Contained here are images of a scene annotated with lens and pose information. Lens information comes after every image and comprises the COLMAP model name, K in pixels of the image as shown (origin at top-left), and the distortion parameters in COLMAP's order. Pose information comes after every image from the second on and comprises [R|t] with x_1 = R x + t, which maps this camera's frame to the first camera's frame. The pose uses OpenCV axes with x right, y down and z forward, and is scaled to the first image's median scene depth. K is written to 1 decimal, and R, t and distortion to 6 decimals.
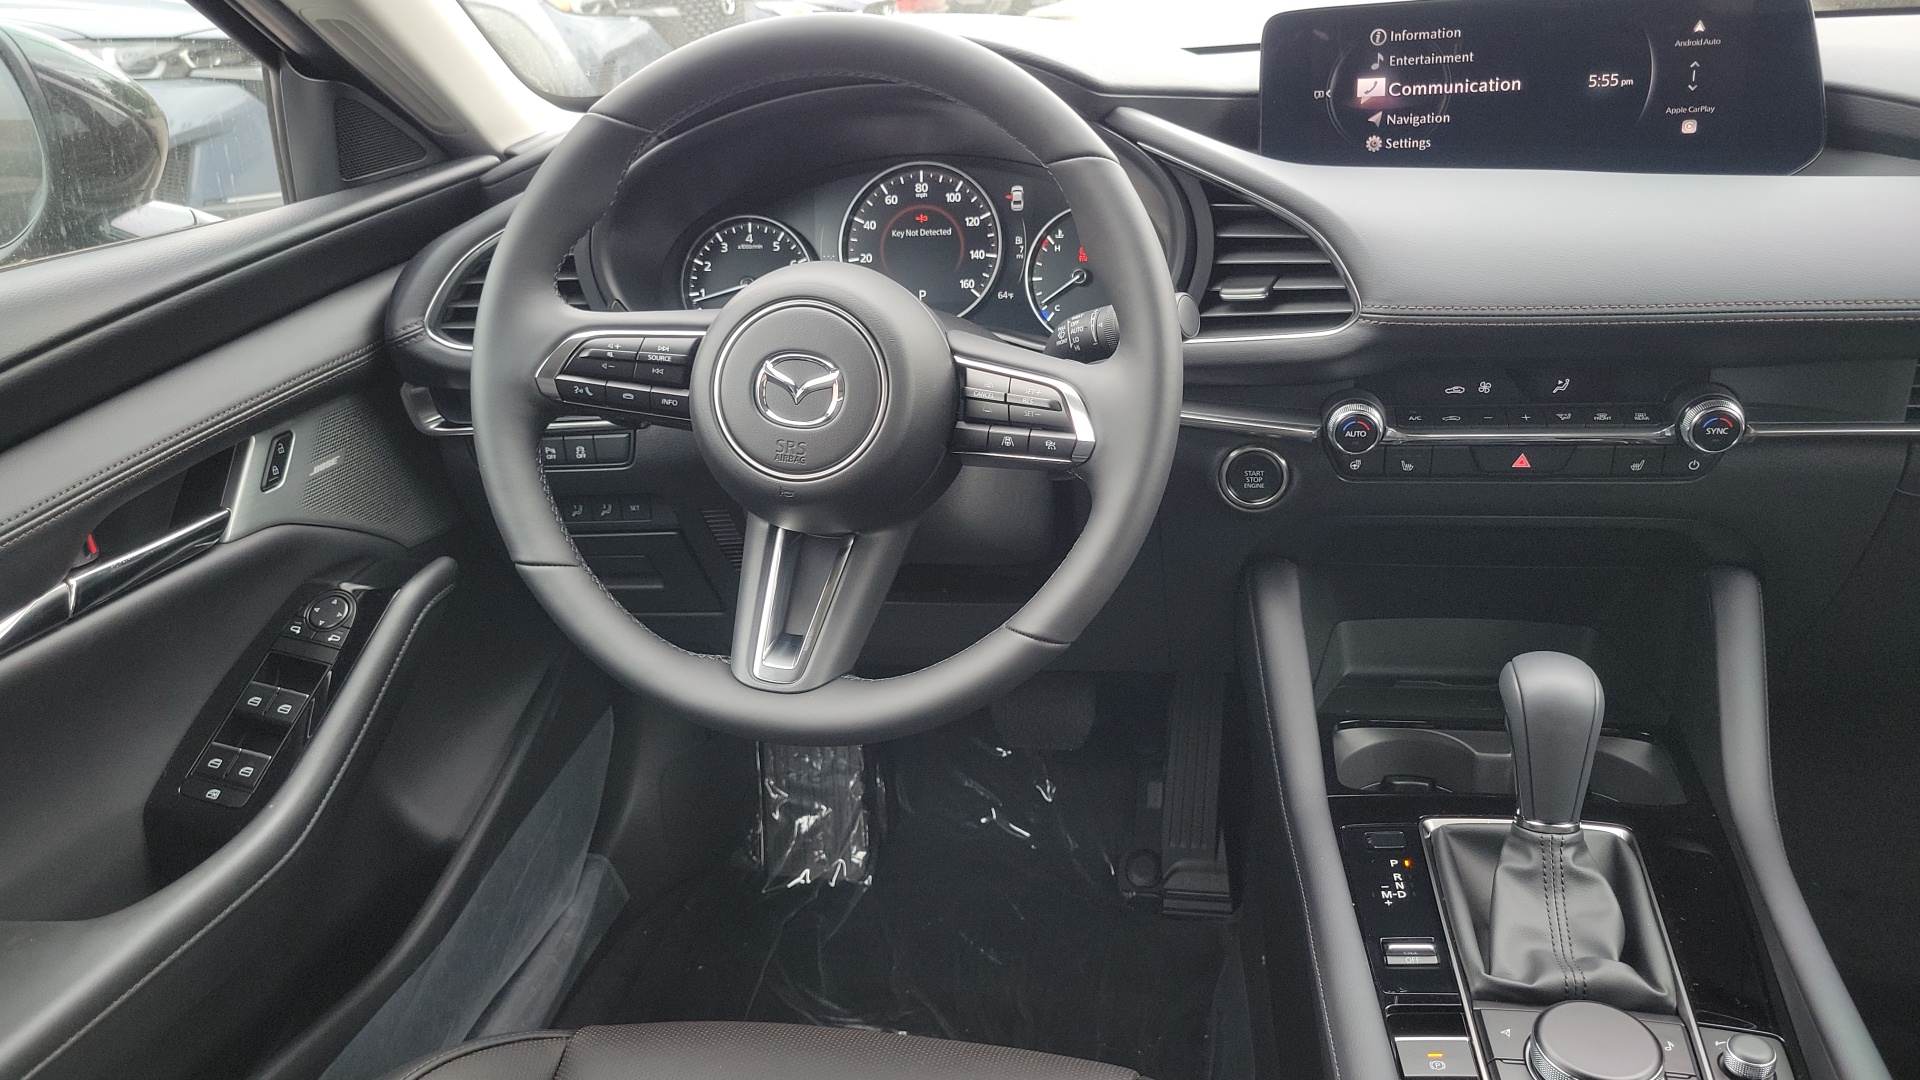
lens RADIAL K [[1562.7, 0, 960.0], [0, 1562.7, 540.0], [0, 0, 1]] dist [0.013697, 0.009209]
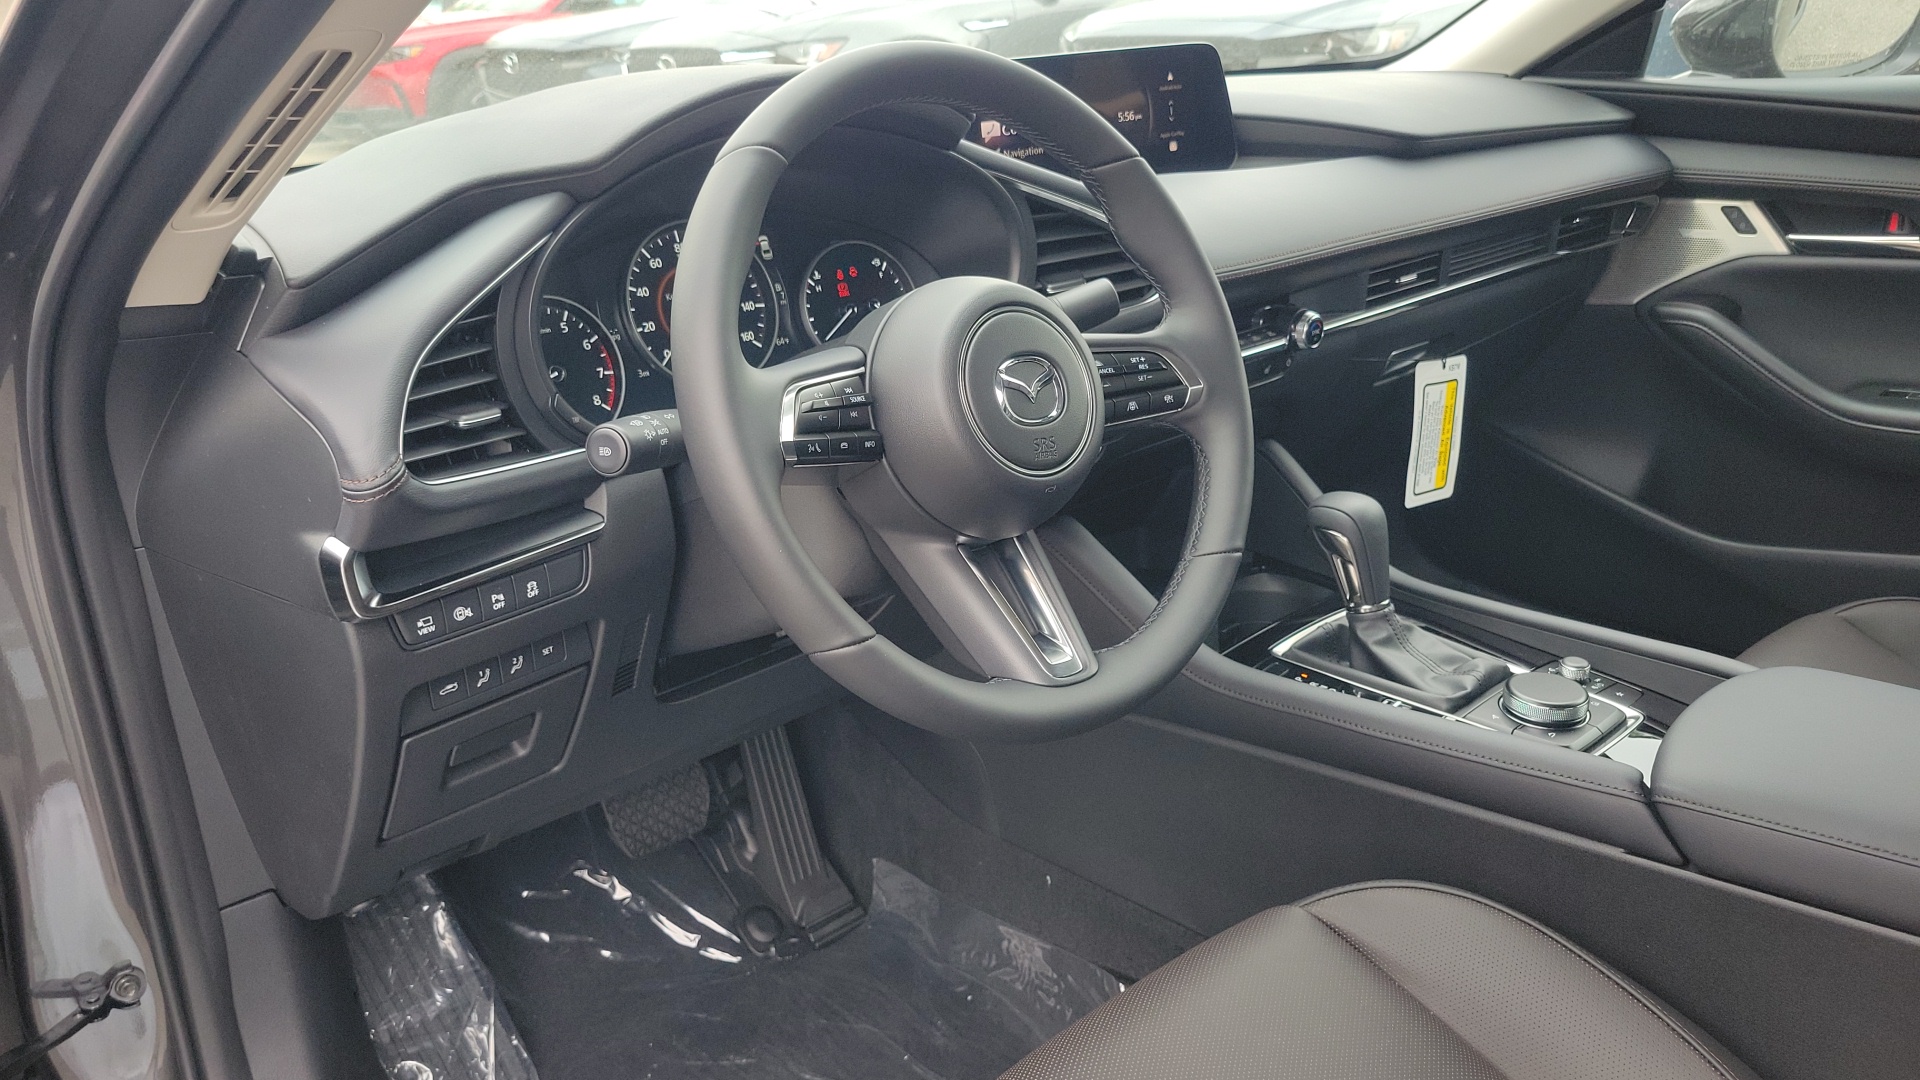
lens RADIAL K [[1503.4, 0, 1008.6], [0, 1503.4, 505.3], [0, 0, 1]] dist [-0.000168, -0.002077]
pose [[0.559527, -0.219875, 0.799115, -0.733840], [0.309036, 0.949985, 0.045005, -0.057640], [-0.769043, 0.221774, 0.599491, 0.348226]]
